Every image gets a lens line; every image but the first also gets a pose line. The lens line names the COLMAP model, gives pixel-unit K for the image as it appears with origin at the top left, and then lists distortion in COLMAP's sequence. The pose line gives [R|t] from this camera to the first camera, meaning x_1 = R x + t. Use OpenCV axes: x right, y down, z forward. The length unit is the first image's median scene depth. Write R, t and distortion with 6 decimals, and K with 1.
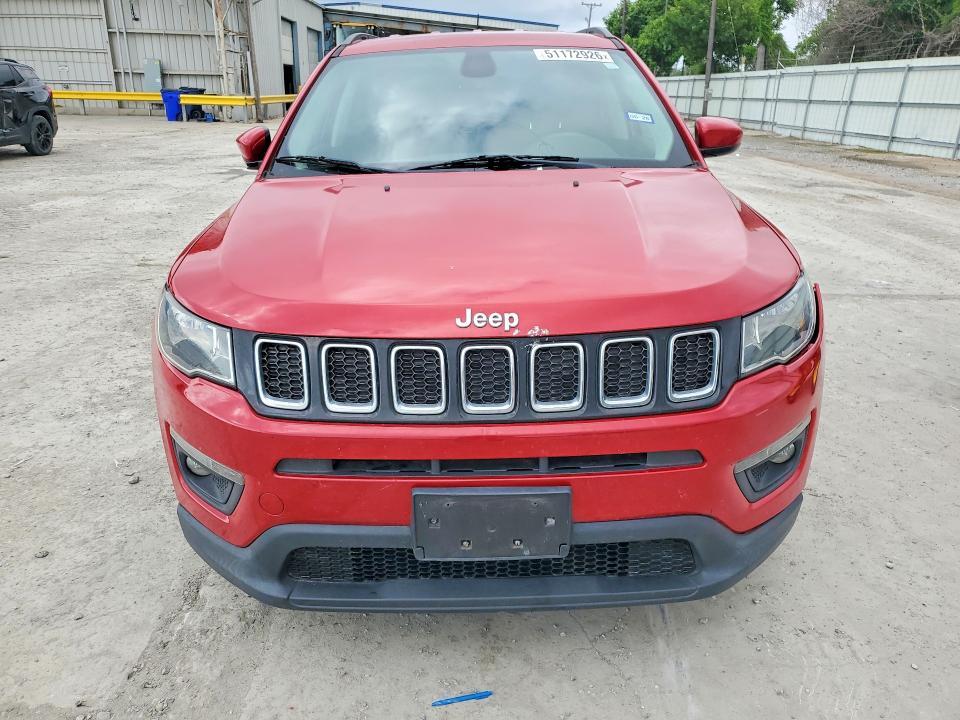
lens RADIAL K [[754.7, 0, 480.0], [0, 754.7, 360.0], [0, 0, 1]] dist [-0.010752, -0.004007]
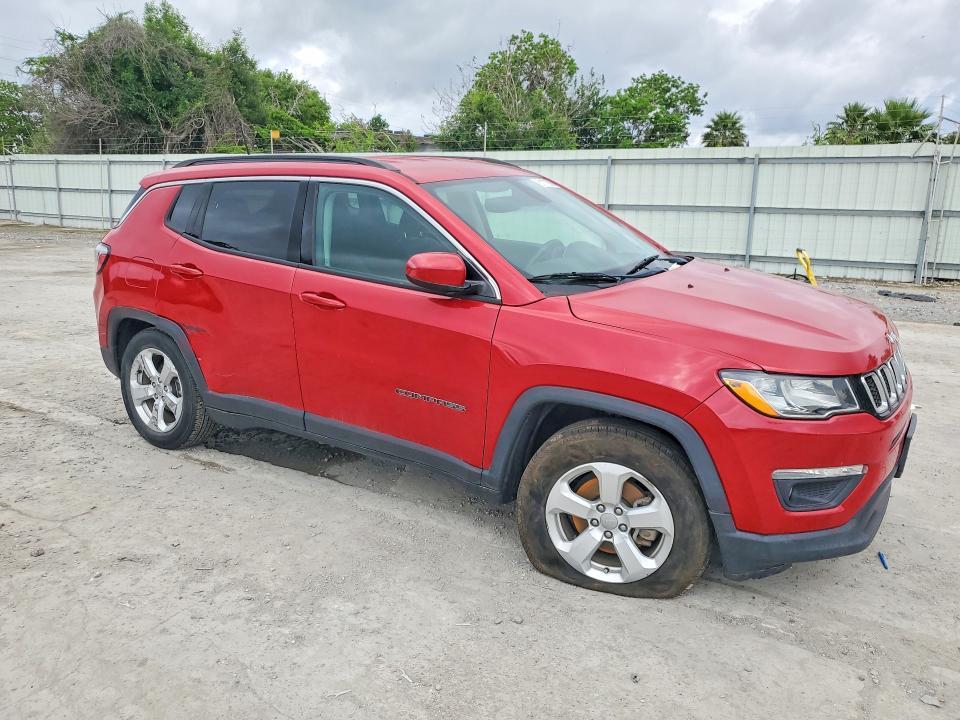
lens RADIAL K [[730.9, 0, 480.0], [0, 730.9, 360.0], [0, 0, 1]] dist [0.025706, 0.002744]
pose [[0.549554, -0.189419, 0.813702, -0.979612], [0.267987, 0.962460, 0.043056, -0.183566], [-0.791311, 0.194400, 0.579686, 0.328037]]
